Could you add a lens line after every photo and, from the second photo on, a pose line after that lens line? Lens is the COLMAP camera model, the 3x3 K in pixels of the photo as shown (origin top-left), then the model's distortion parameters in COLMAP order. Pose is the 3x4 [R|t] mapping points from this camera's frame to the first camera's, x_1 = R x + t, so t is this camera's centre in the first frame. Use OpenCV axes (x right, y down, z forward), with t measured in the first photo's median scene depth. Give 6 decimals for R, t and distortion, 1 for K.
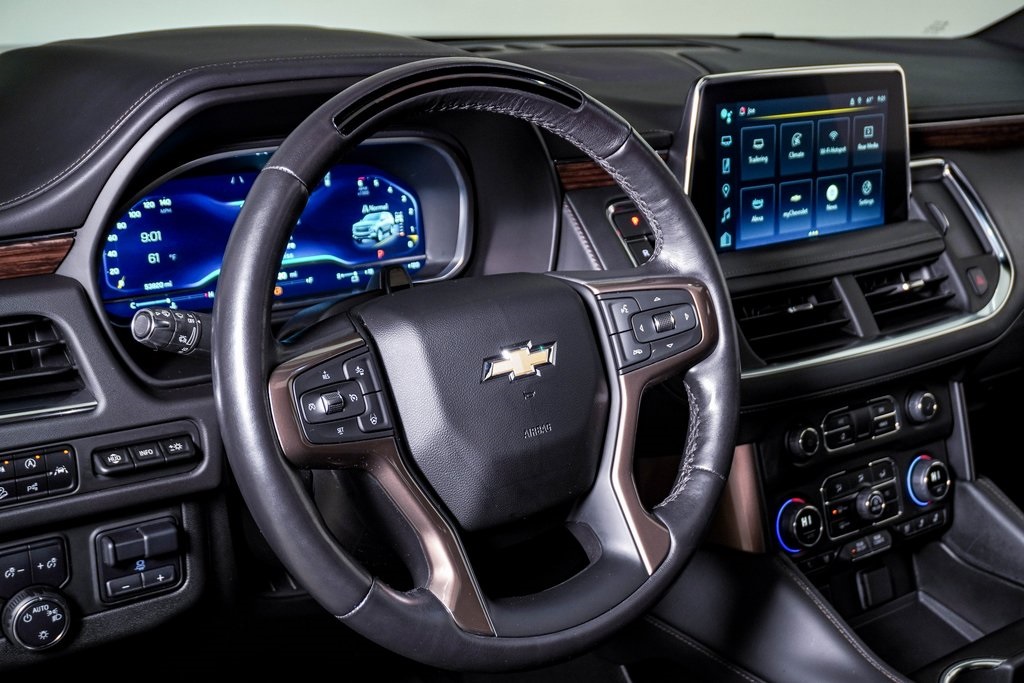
lens RADIAL K [[1317.0, 0, 506.4], [0, 1317.0, 349.1], [0, 0, 1]] dist [-0.015845, 0.000000]
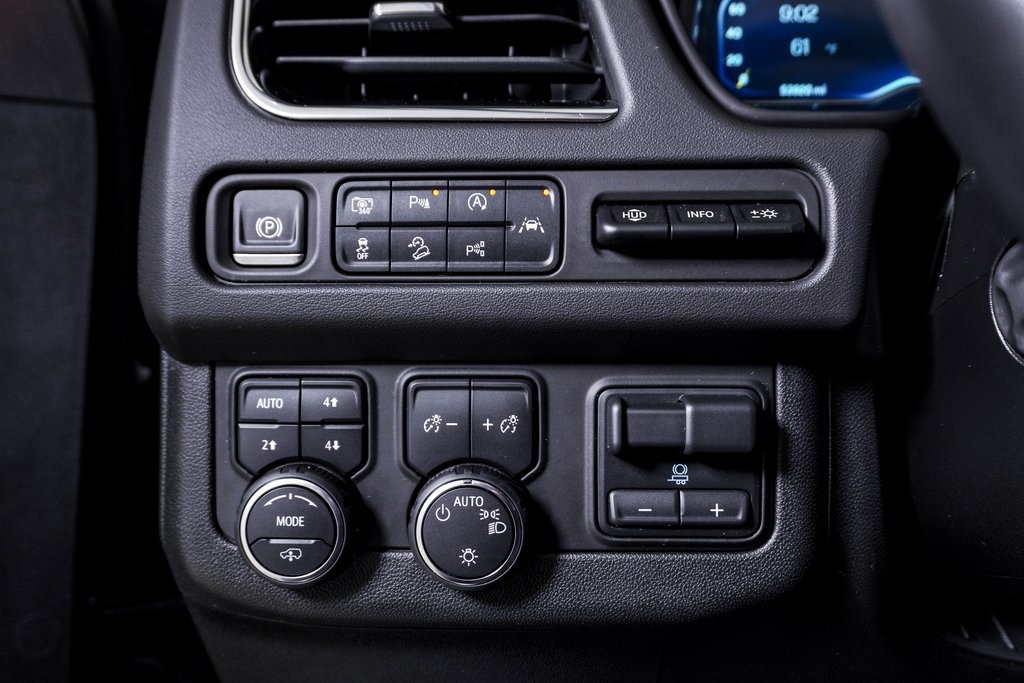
lens RADIAL K [[958.2, 0, 511.5], [0, 958.2, 335.2], [0, 0, 1]] dist [-0.009056, 0.000000]
pose [[0.795982, 0.021391, -0.604942, -0.088734], [-0.162863, 0.970092, -0.179992, 0.153694], [0.582999, 0.241793, 0.775660, 0.541237]]
